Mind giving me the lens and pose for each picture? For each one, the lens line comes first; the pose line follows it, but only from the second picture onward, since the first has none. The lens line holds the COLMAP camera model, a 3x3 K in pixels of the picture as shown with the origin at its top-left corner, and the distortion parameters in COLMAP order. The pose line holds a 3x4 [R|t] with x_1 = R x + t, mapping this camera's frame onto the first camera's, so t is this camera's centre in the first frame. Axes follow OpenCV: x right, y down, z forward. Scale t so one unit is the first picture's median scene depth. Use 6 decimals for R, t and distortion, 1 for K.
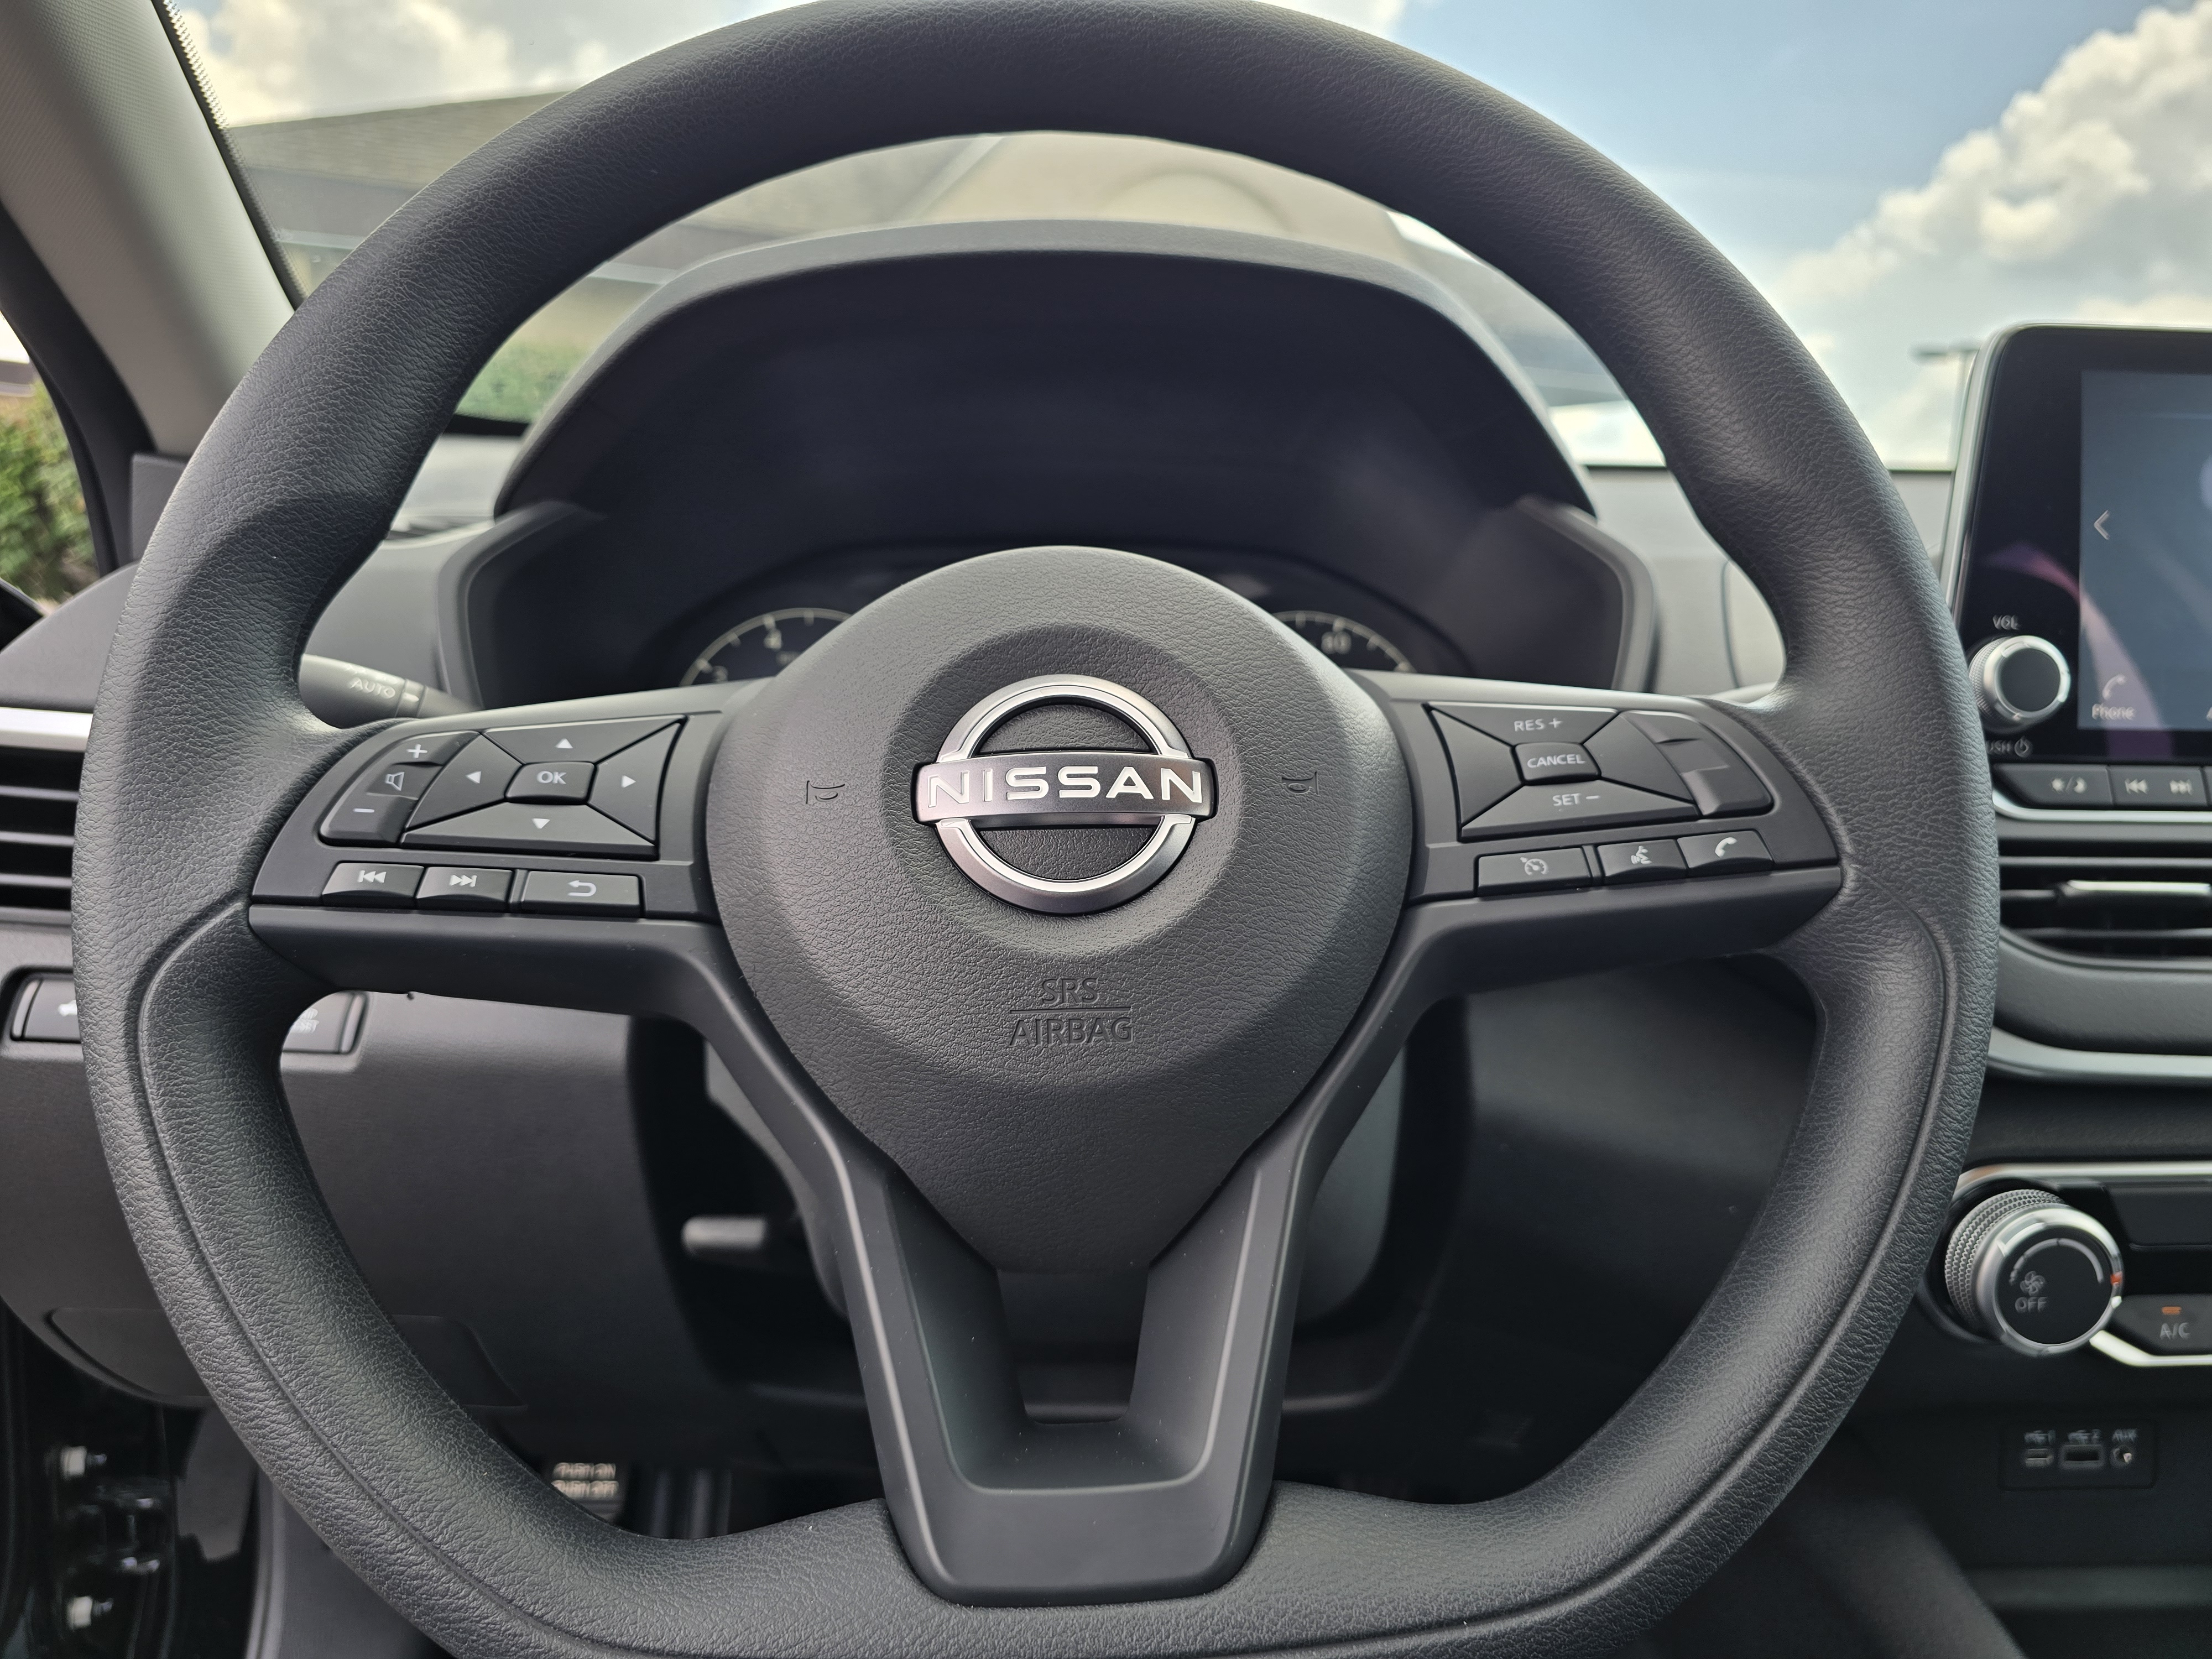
lens RADIAL K [[1521.5, 0, 1116.9], [0, 1521.5, 814.2], [0, 0, 1]] dist [0.059959, -0.061629]
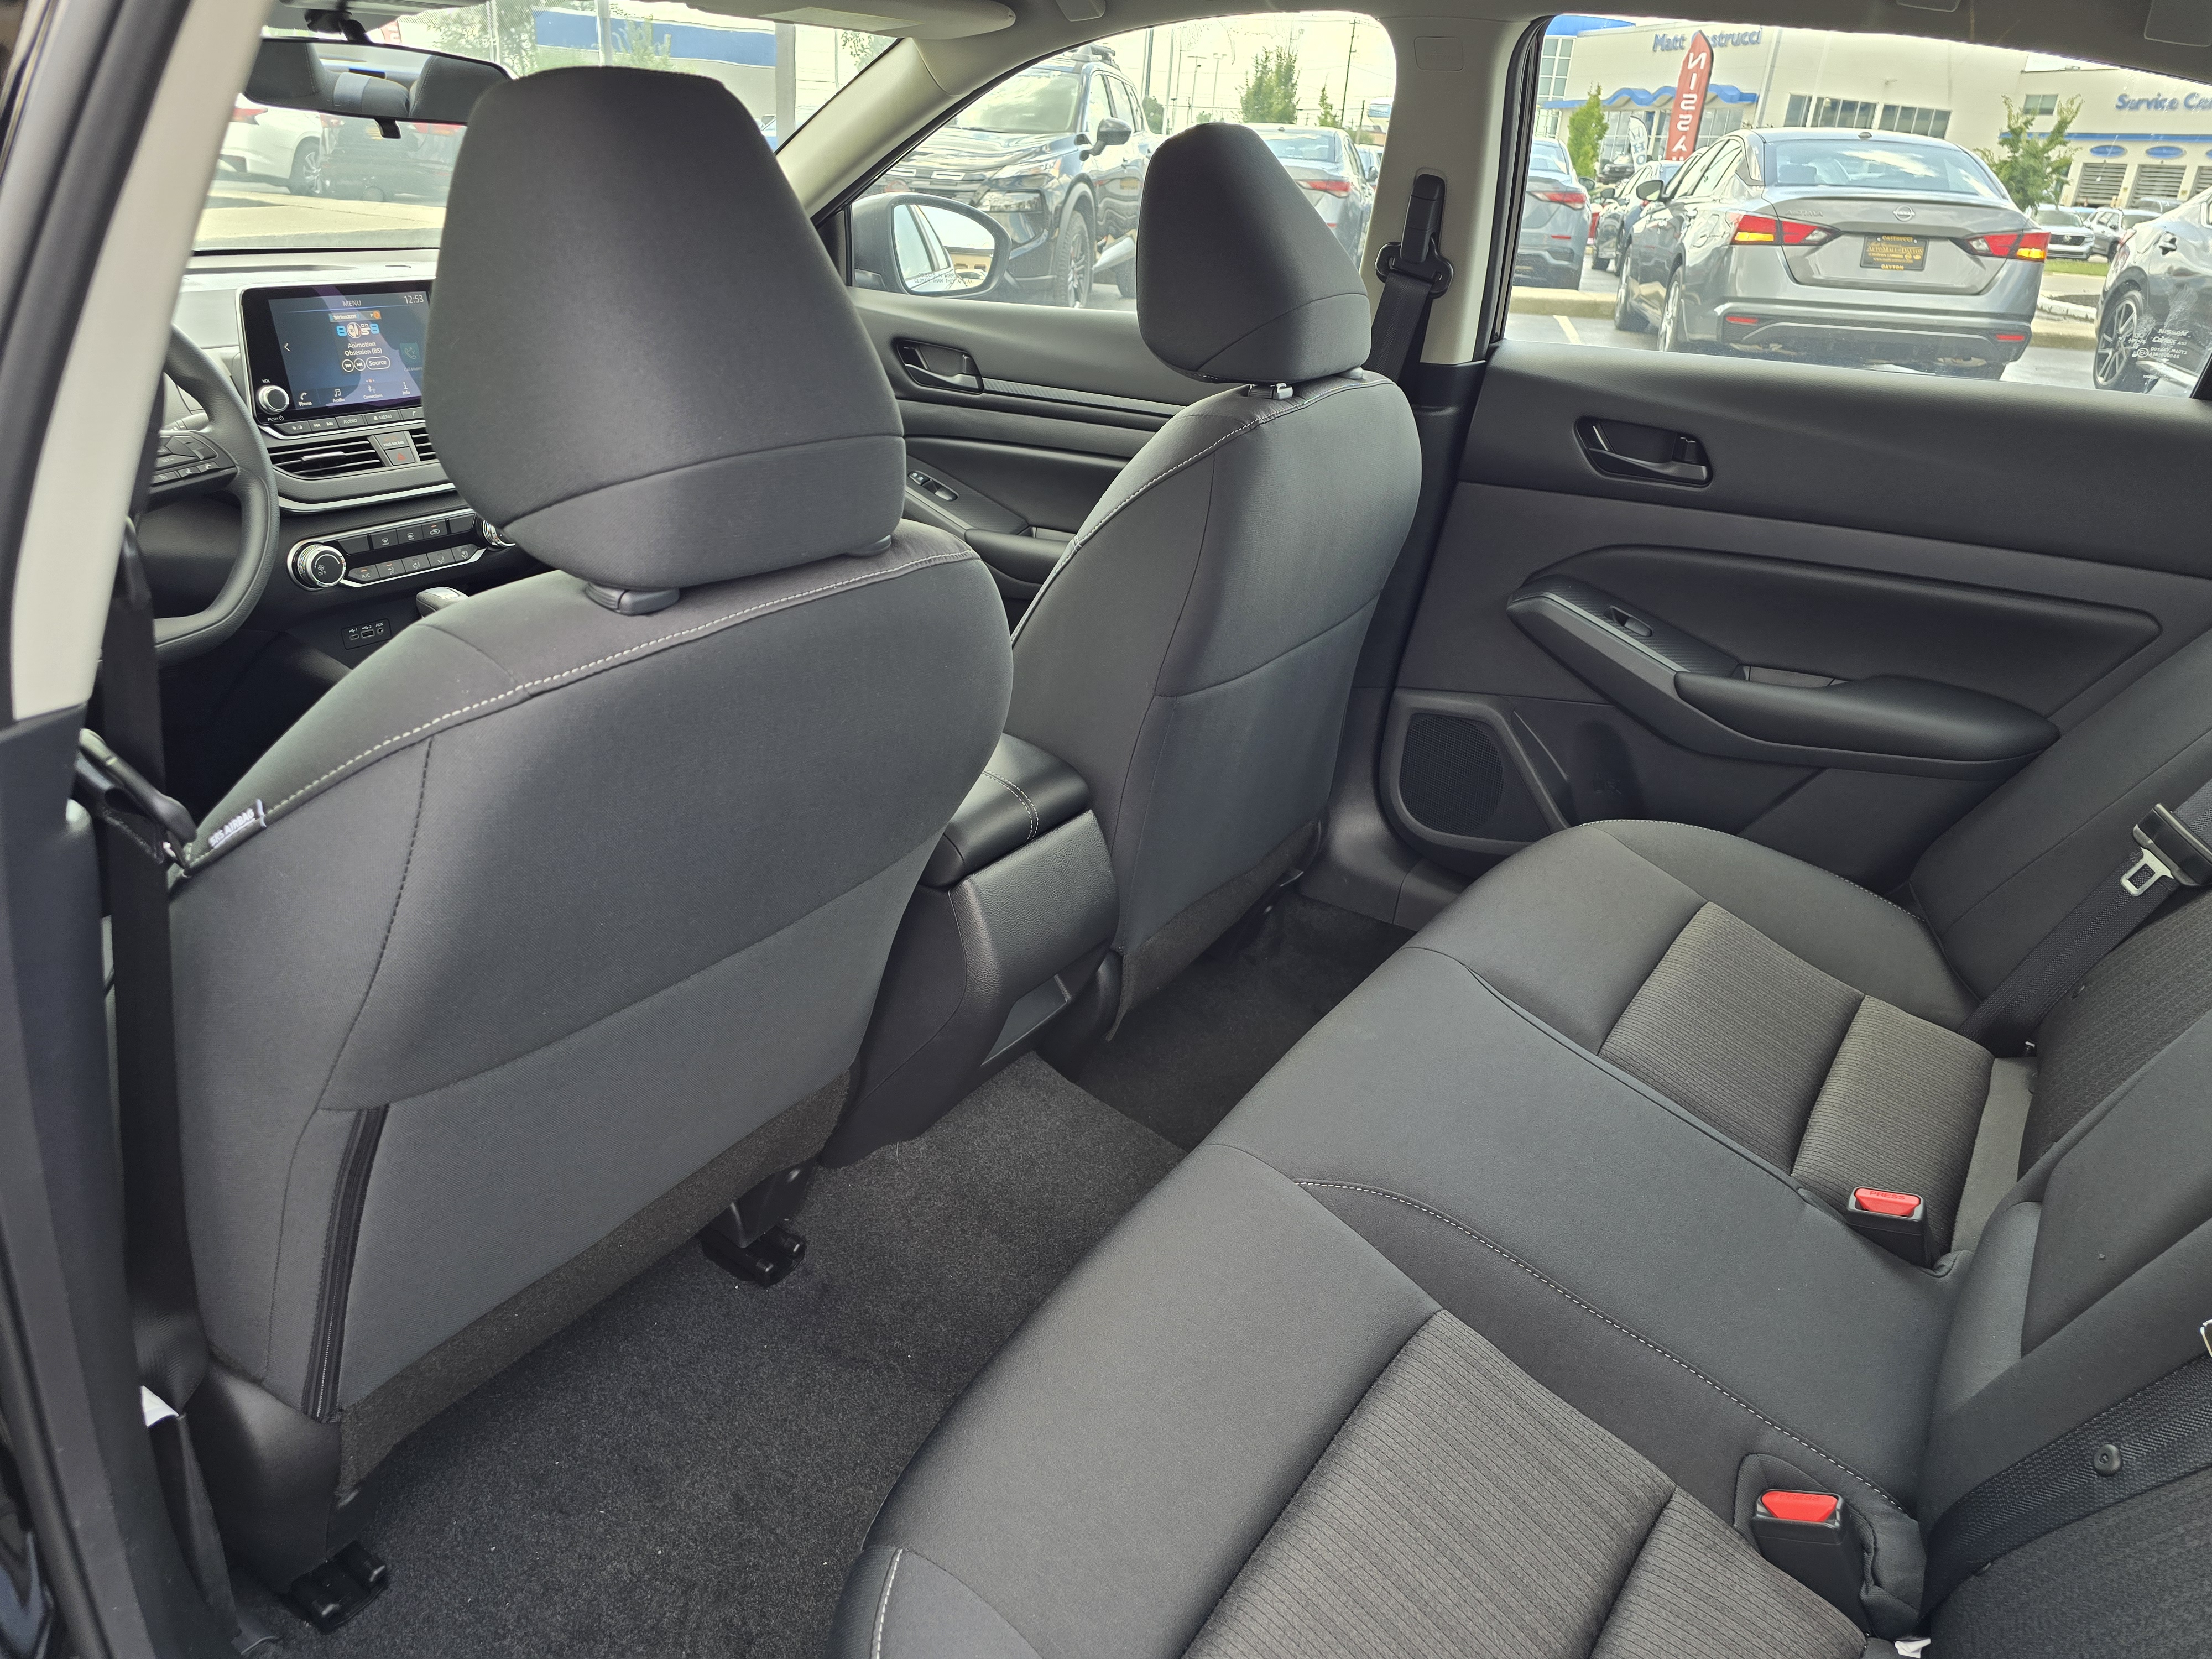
lens RADIAL K [[1521.5, 0, 1146.3], [0, 1521.5, 784.4], [0, 0, 1]] dist [0.059959, -0.061629]
pose [[0.575098, -0.309814, 0.757151, -1.684691], [0.084133, 0.943008, 0.321960, -0.317104], [-0.813747, -0.121457, 0.568387, -3.808952]]
